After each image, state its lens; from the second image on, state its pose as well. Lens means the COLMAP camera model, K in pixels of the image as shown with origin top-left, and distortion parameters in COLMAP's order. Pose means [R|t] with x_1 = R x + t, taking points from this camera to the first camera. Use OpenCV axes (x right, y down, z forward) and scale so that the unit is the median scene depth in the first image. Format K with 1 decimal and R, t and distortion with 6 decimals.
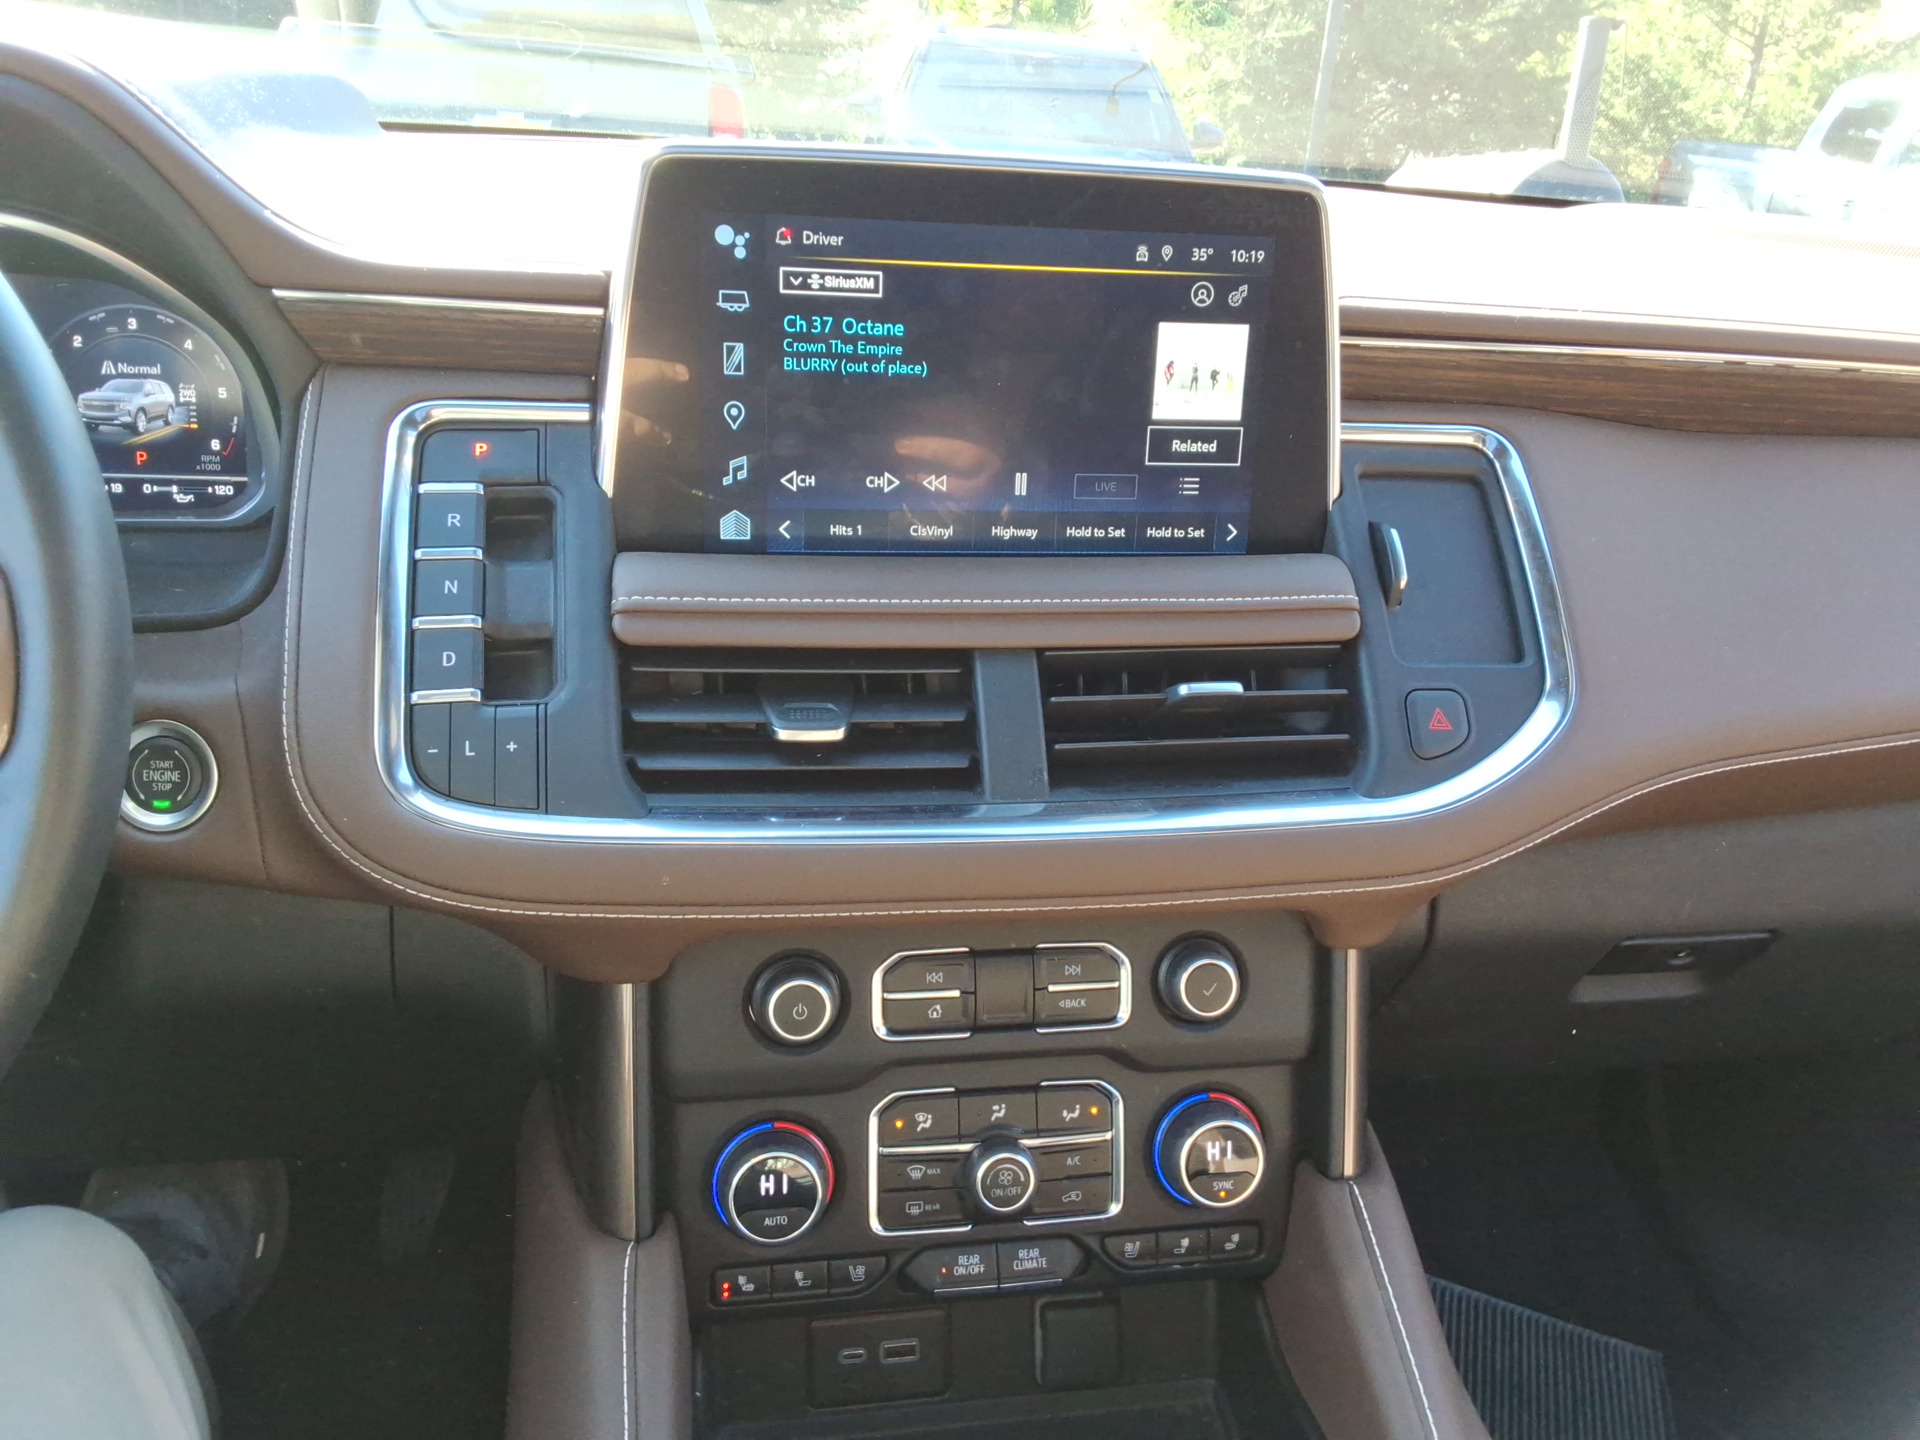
lens RADIAL K [[1540.3, 0, 988.9], [0, 1540.3, 716.6], [0, 0, 1]] dist [0.086576, -0.131878]
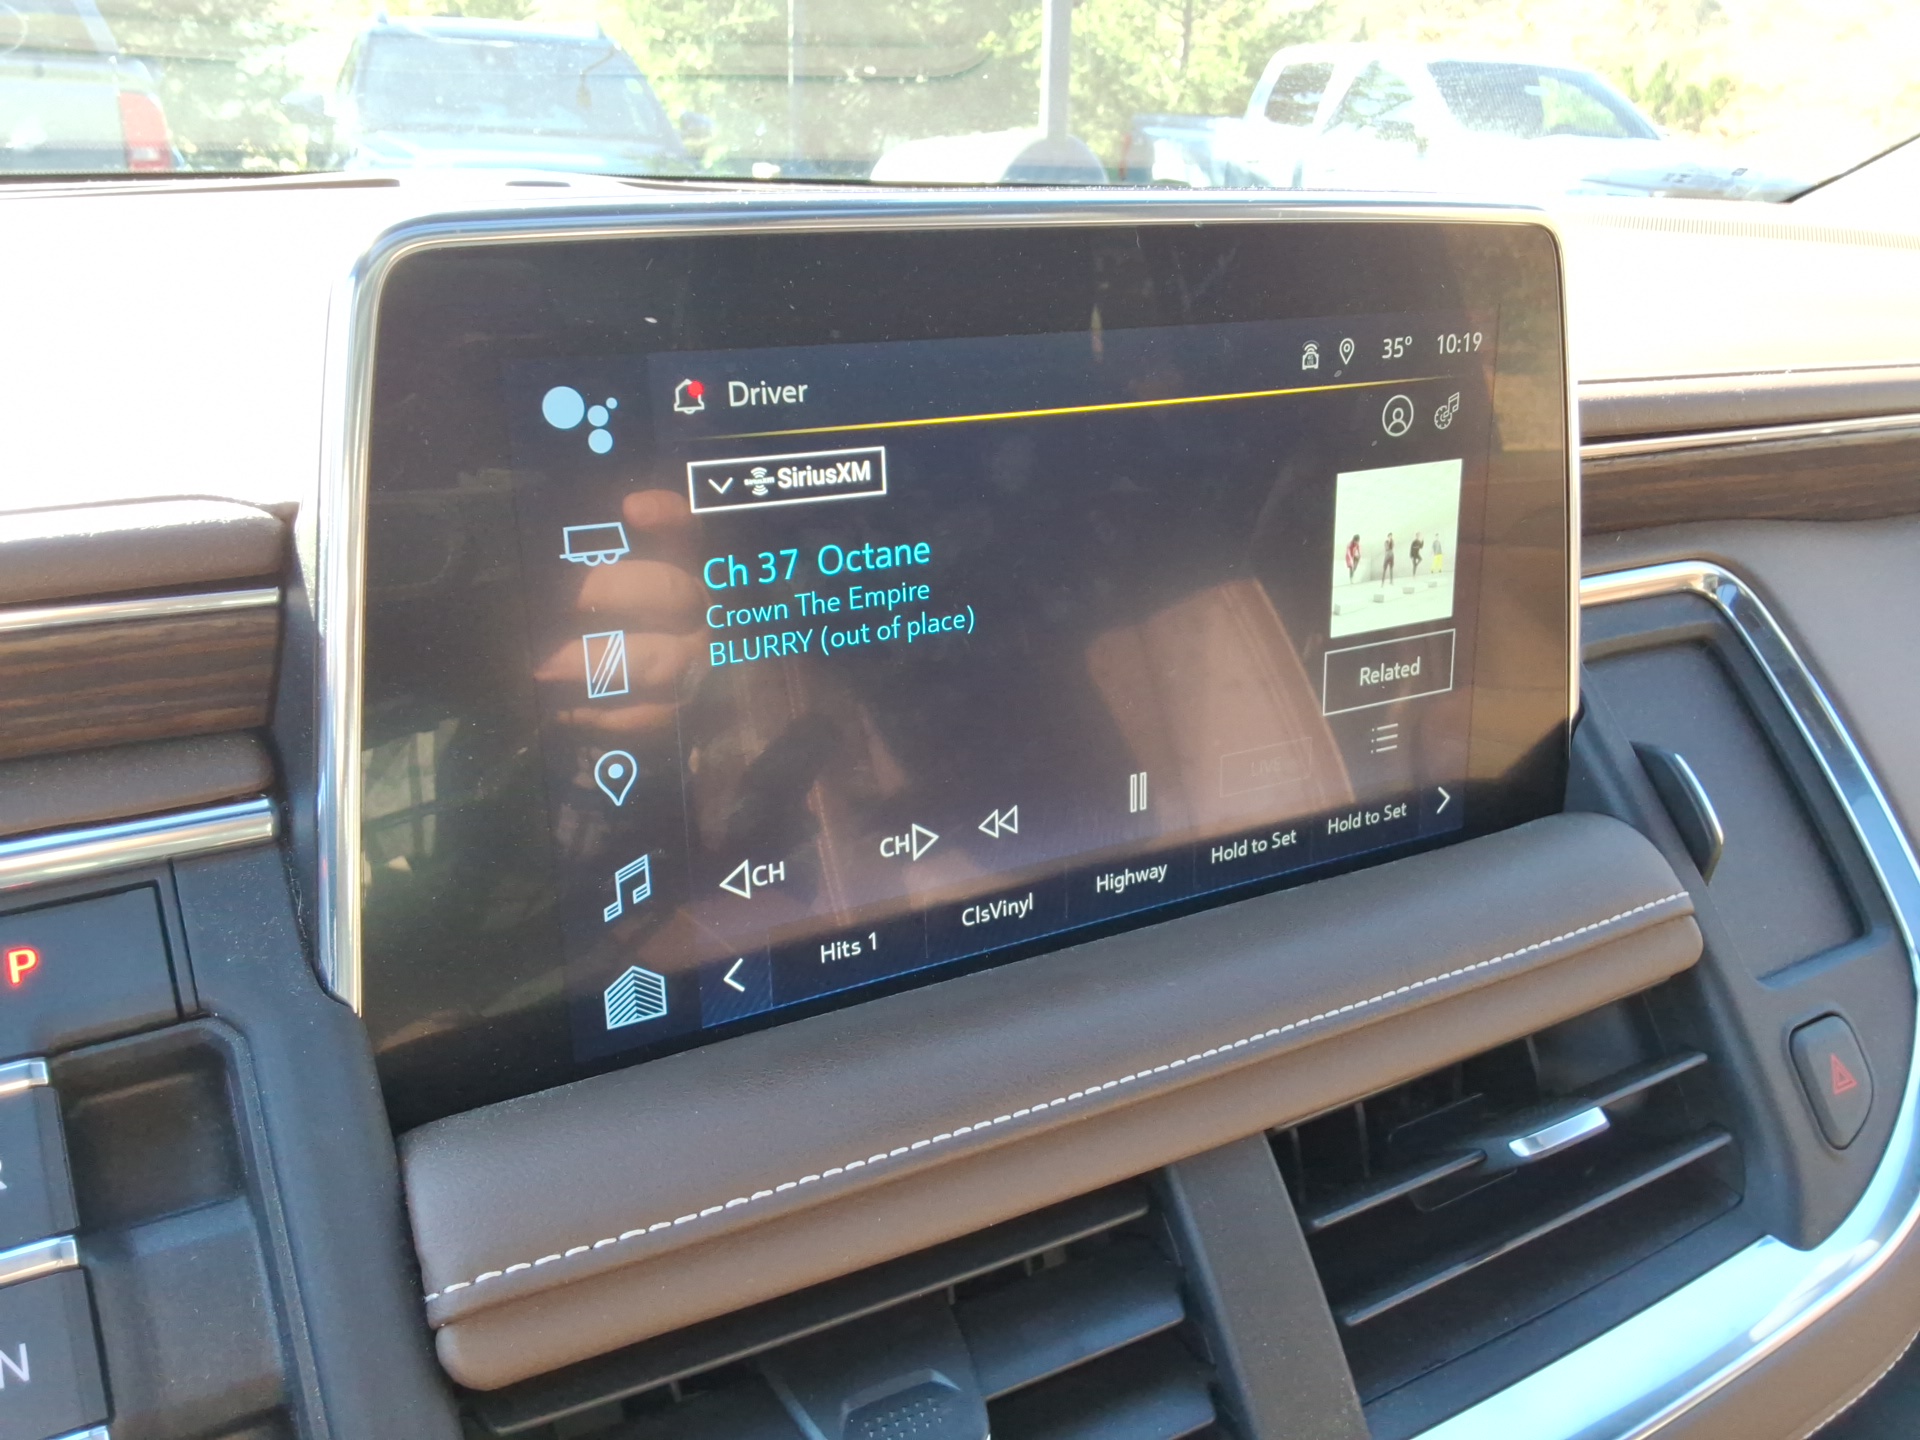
lens RADIAL K [[1540.3, 0, 974.8], [0, 1540.3, 715.8], [0, 0, 1]] dist [0.086576, -0.131878]
pose [[0.949499, -0.147237, 0.277079, -0.182632], [0.145512, 0.988991, 0.026898, -0.203891], [-0.277989, 0.014778, 0.960471, 0.506733]]
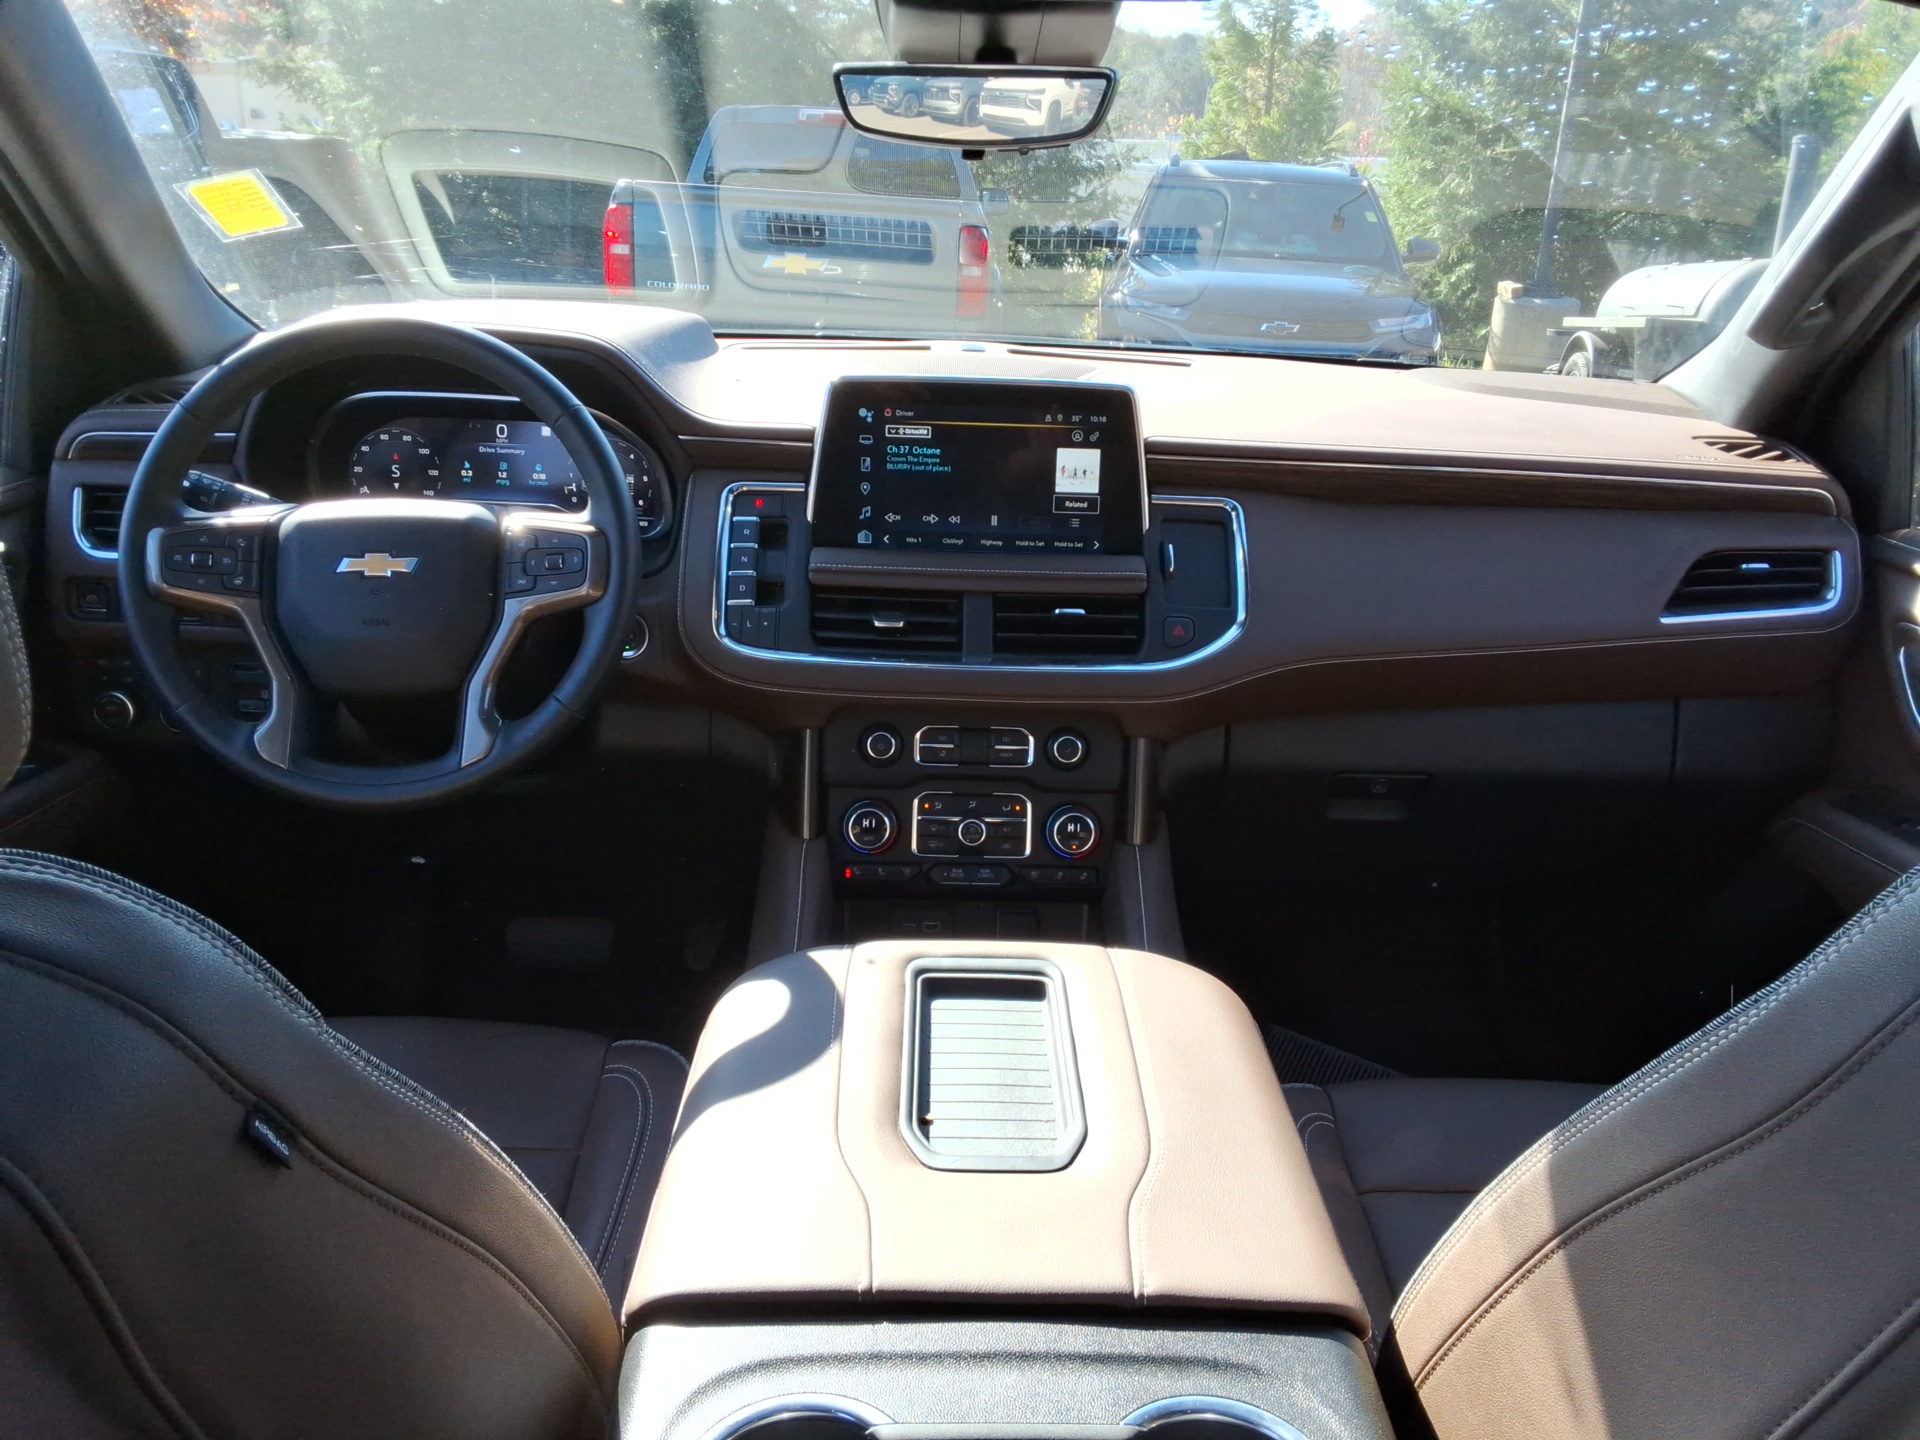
lens RADIAL K [[1540.3, 0, 1005.0], [0, 1540.3, 733.7], [0, 0, 1]] dist [0.086576, -0.131878]
pose [[0.988002, 0.029594, -0.151576, 0.384974], [-0.036916, 0.998272, -0.045721, 0.256473], [0.149961, 0.050768, 0.987388, -1.171958]]
